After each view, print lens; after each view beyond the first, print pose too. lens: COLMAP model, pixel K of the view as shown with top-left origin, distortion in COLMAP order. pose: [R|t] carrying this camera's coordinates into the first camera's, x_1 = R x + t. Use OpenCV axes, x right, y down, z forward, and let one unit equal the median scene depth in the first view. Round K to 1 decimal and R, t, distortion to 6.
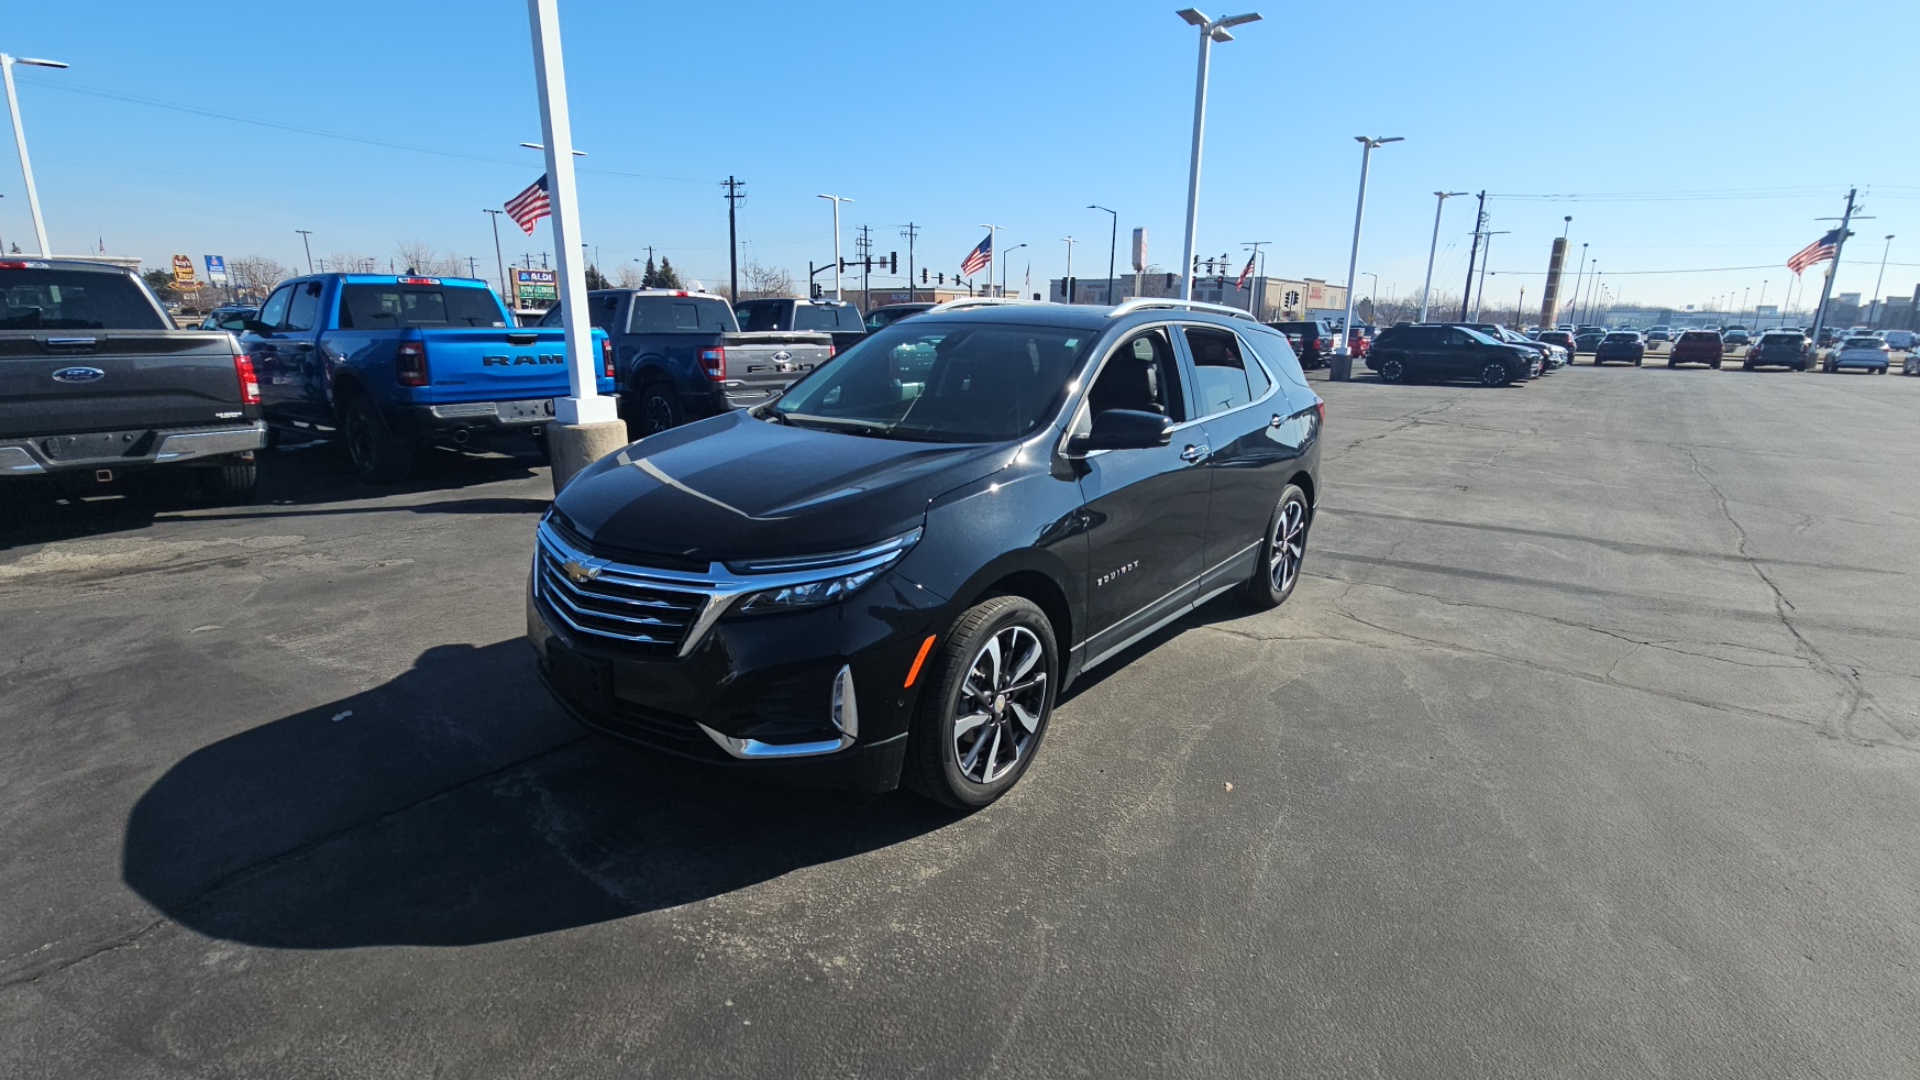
lens RADIAL K [[854.8, 0, 978.9], [0, 854.8, 546.1], [0, 0, 1]] dist [0.007165, -0.006047]
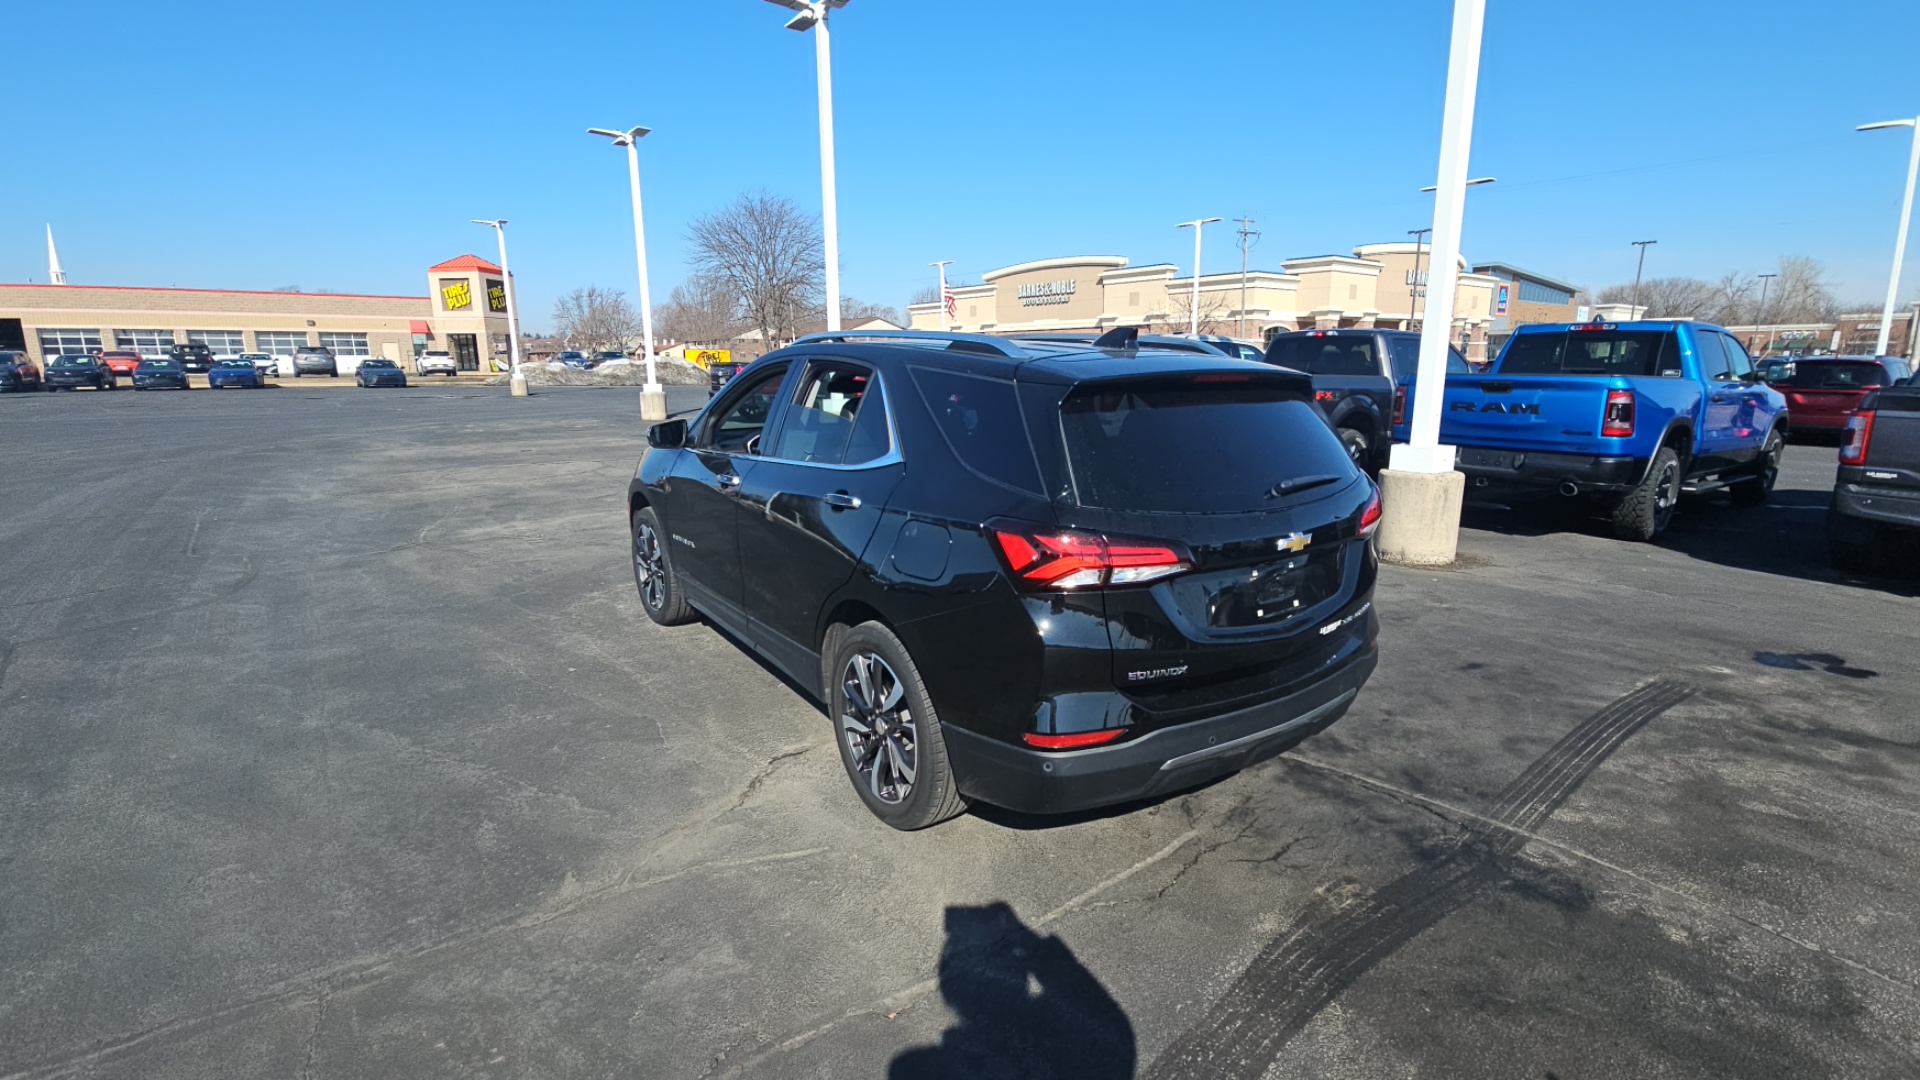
lens RADIAL K [[853.5, 0, 981.7], [0, 853.5, 545.9], [0, 0, 1]] dist [0.007223, -0.005055]
pose [[-0.275533, 0.190678, -0.942191, 0.951420], [-0.249595, 0.932325, 0.261672, -0.315180], [0.928323, 0.307265, -0.209294, 1.251986]]
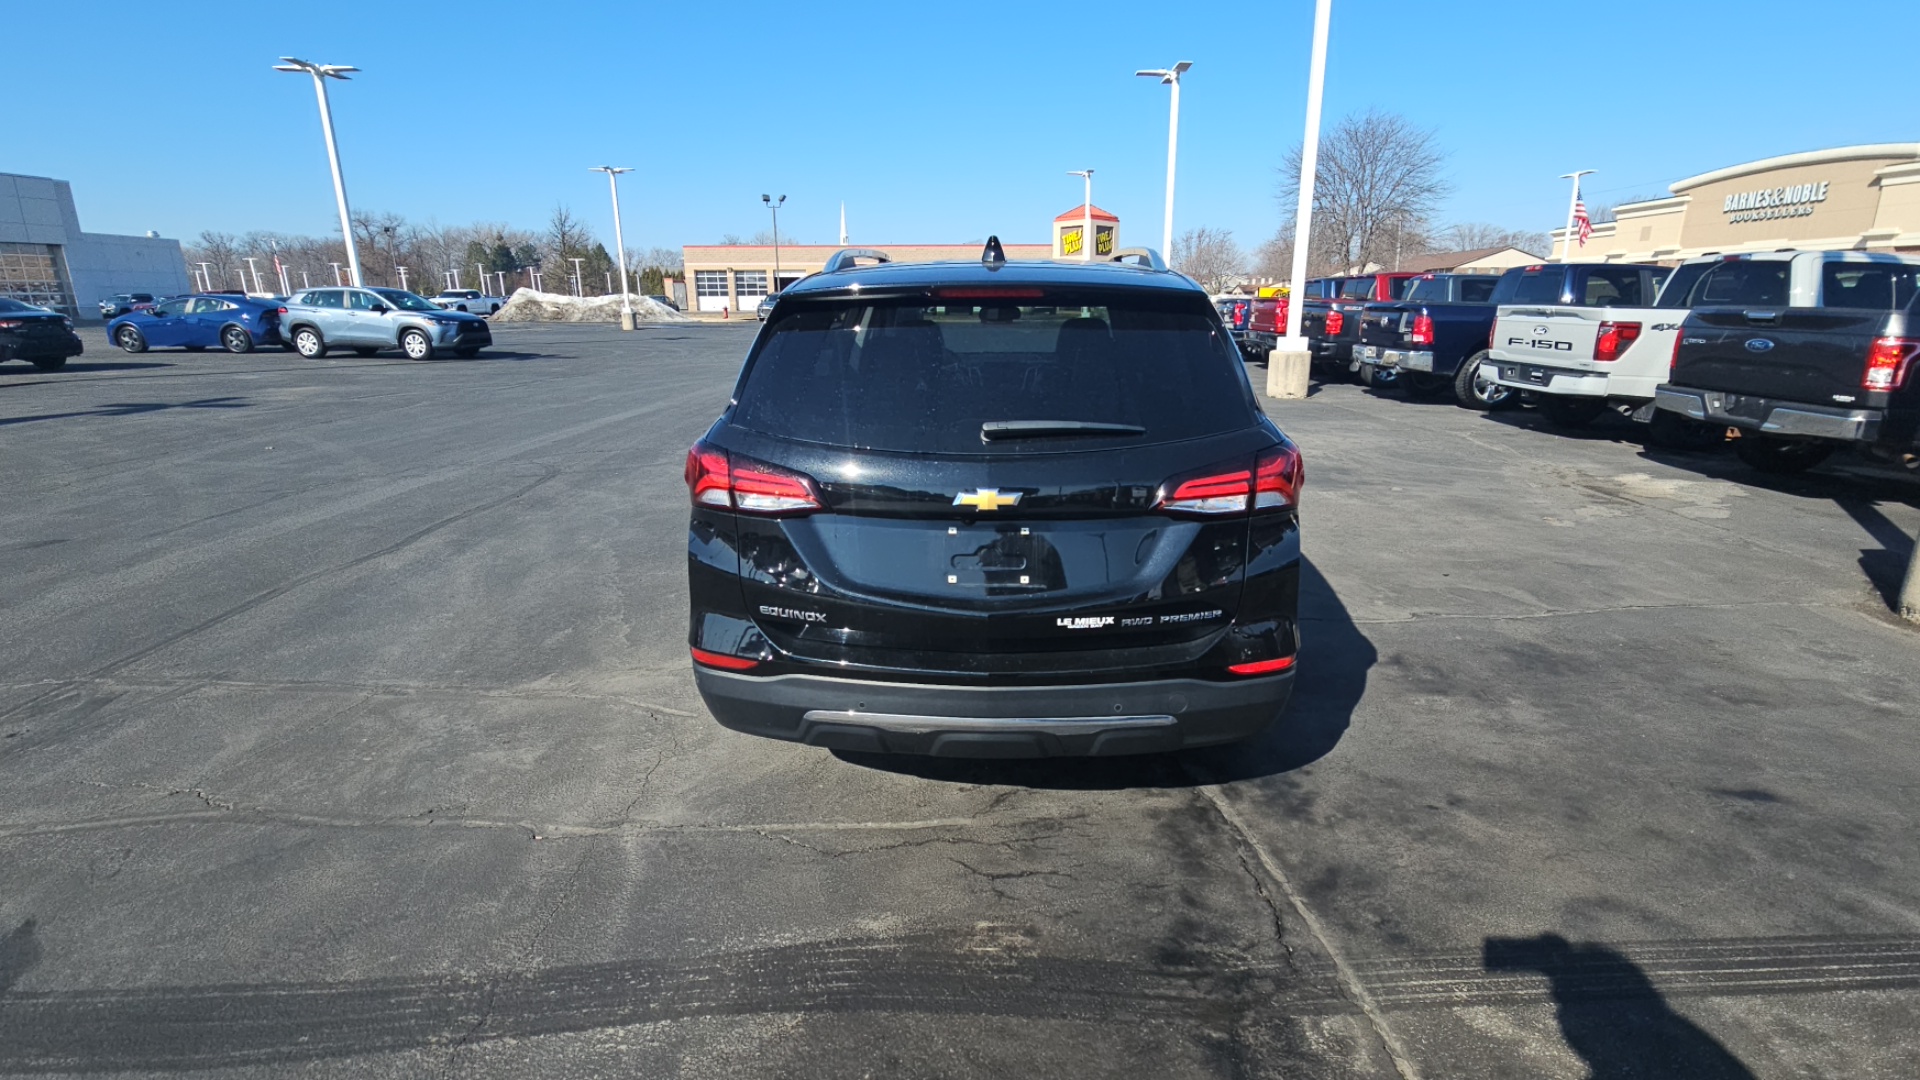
lens RADIAL K [[854.8, 0, 978.9], [0, 854.8, 546.1], [0, 0, 1]] dist [0.007165, -0.006047]
pose [[-0.808592, 0.151023, -0.568657, 0.629868], [-0.159091, 0.874374, 0.458432, -0.405763], [0.566453, 0.461153, -0.682986, 1.640493]]
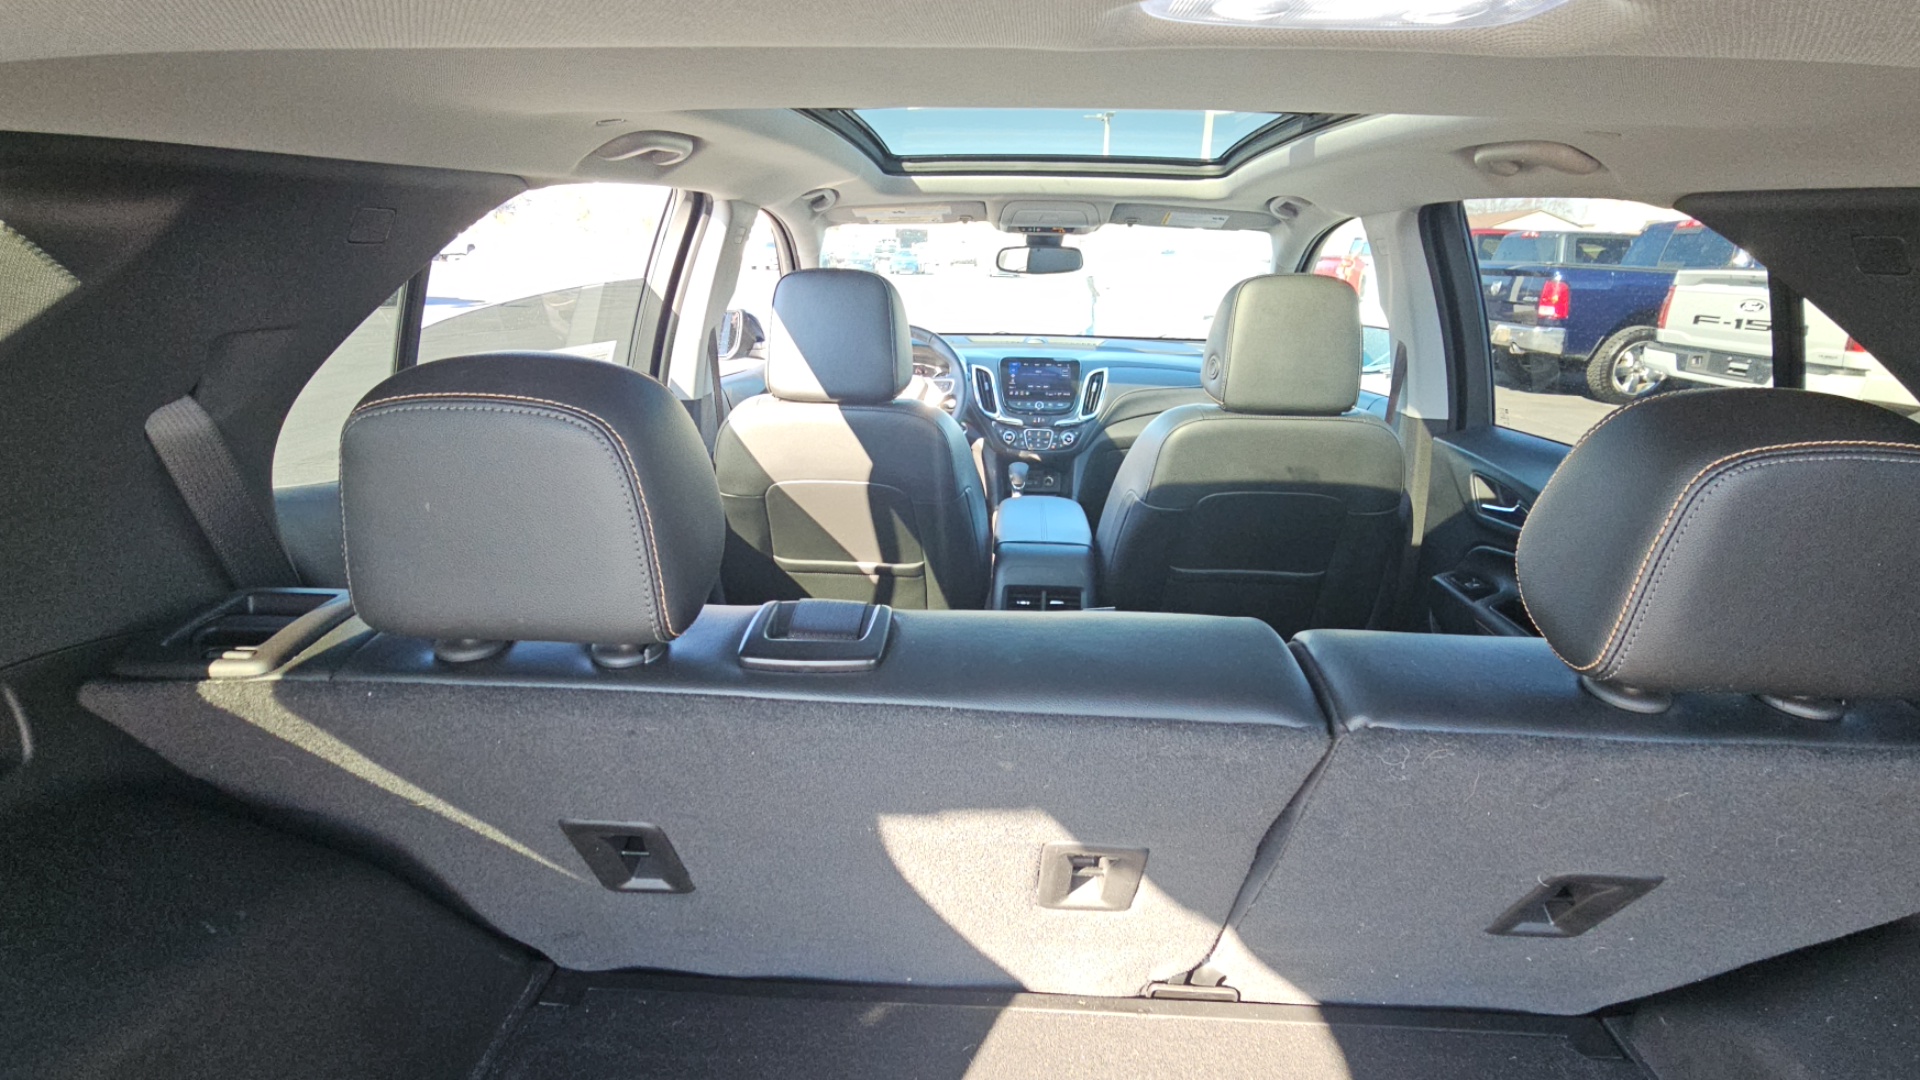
lens RADIAL K [[857.7, 0, 979.0], [0, 857.7, 544.9], [0, 0, 1]] dist [0.009045, -0.007403]
pose [[-0.810213, 0.159892, -0.563905, 0.313920], [-0.179010, 0.848606, 0.497818, -0.283929], [0.558130, 0.504284, -0.658930, 1.211966]]
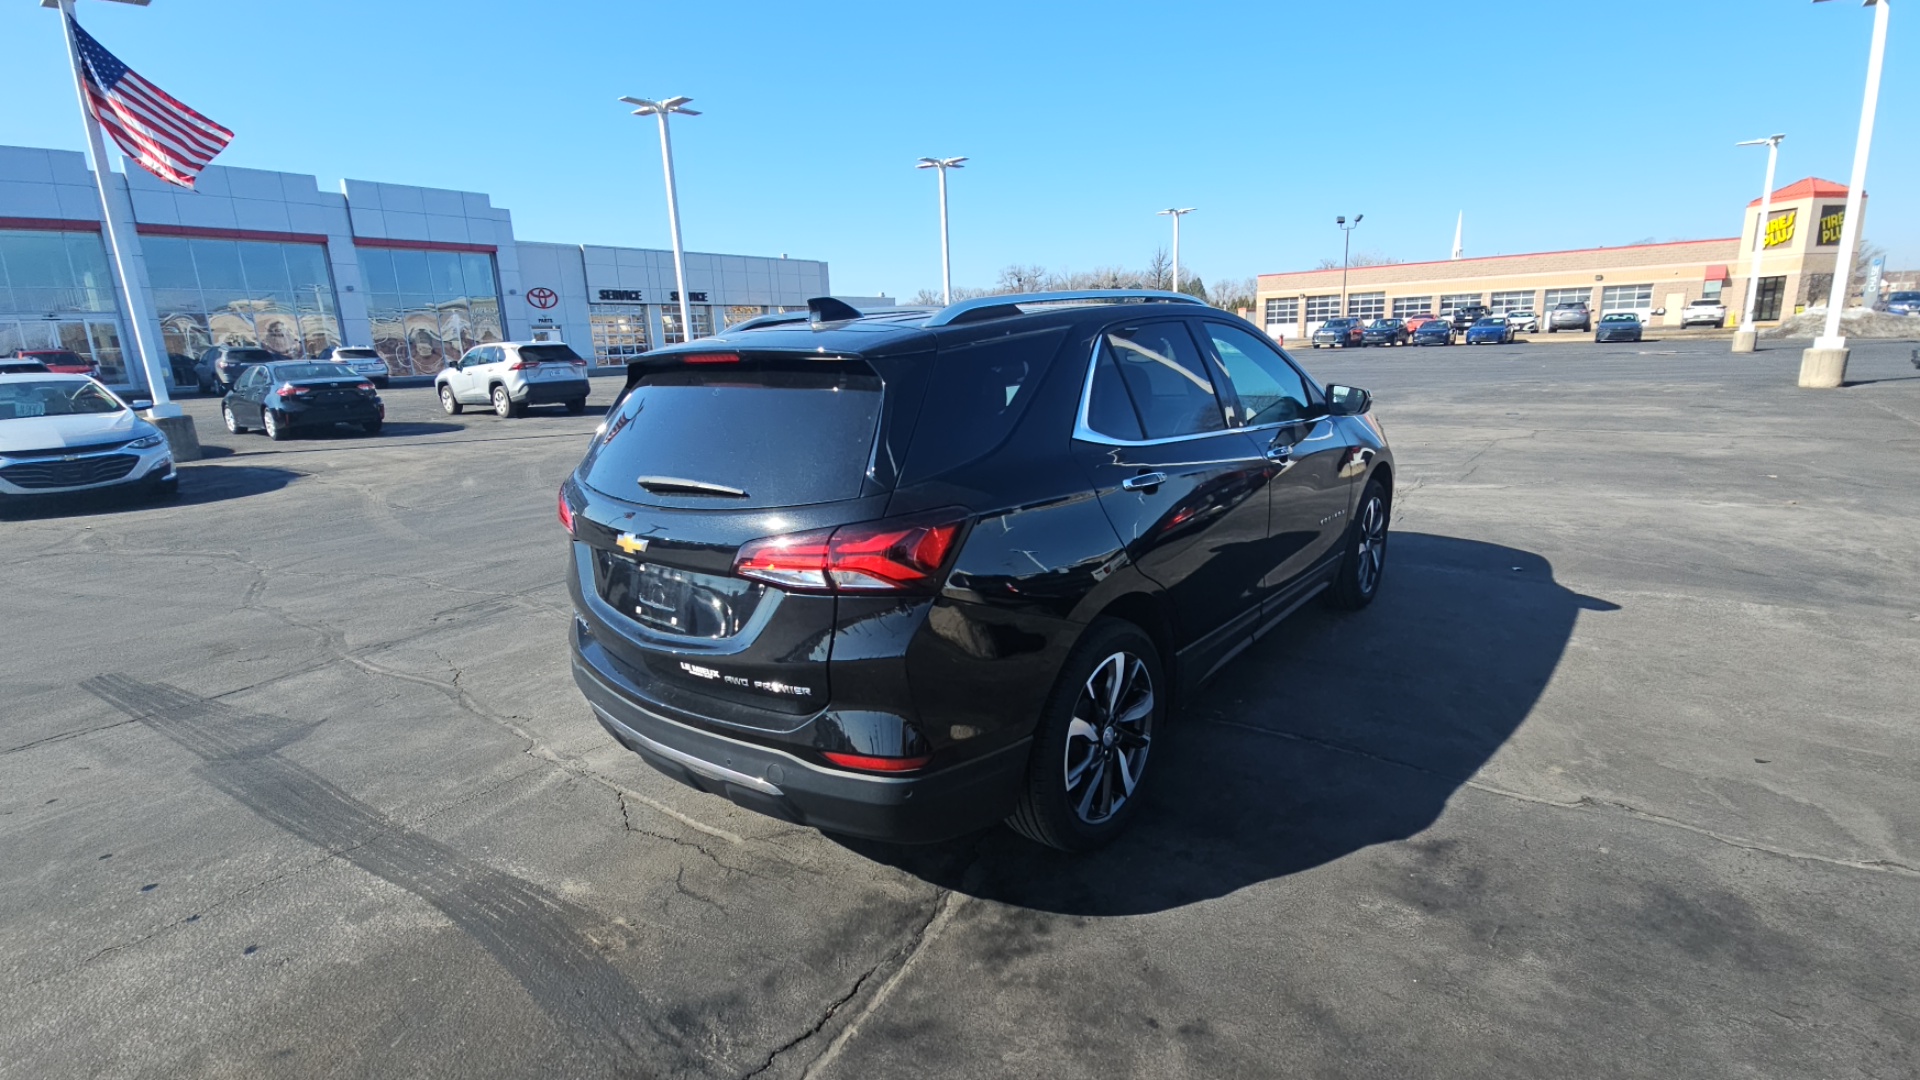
lens RADIAL K [[854.8, 0, 978.9], [0, 854.8, 546.1], [0, 0, 1]] dist [0.007165, -0.006047]
pose [[-0.999511, 0.019179, 0.024713, 0.149277], [0.028631, 0.879135, 0.475712, -0.455736], [-0.012603, 0.476187, -0.879254, 1.767988]]
